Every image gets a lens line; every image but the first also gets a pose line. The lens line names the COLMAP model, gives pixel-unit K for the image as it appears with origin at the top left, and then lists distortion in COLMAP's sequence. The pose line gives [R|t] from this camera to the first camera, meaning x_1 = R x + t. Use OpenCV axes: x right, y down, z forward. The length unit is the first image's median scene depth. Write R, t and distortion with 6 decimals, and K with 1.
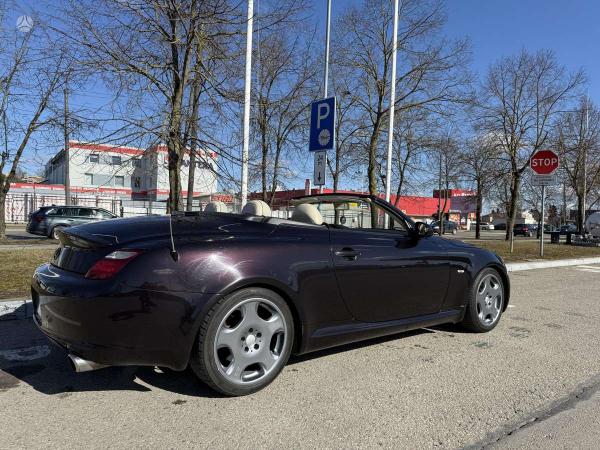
lens RADIAL K [[439.6, 0, 300.0], [0, 439.6, 225.0], [0, 0, 1]] dist [0.000781, -0.005688]
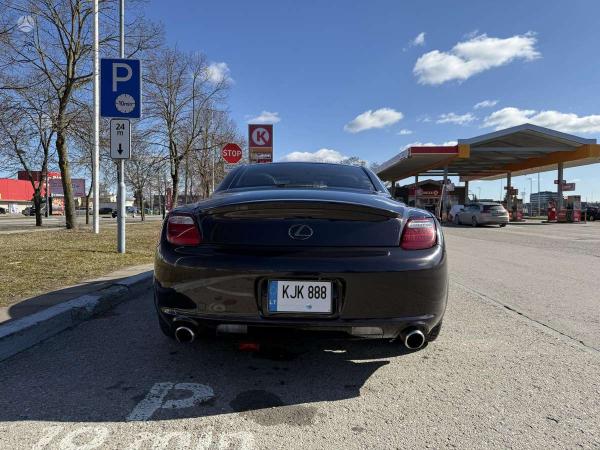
lens RADIAL K [[439.6, 0, 300.0], [0, 439.6, 225.0], [0, 0, 1]] dist [0.000781, -0.005688]
pose [[0.608317, -0.040974, 0.792636, -0.426212], [0.015720, 0.999093, 0.039581, 0.010485], [-0.793538, -0.011617, 0.608410, 0.196286]]
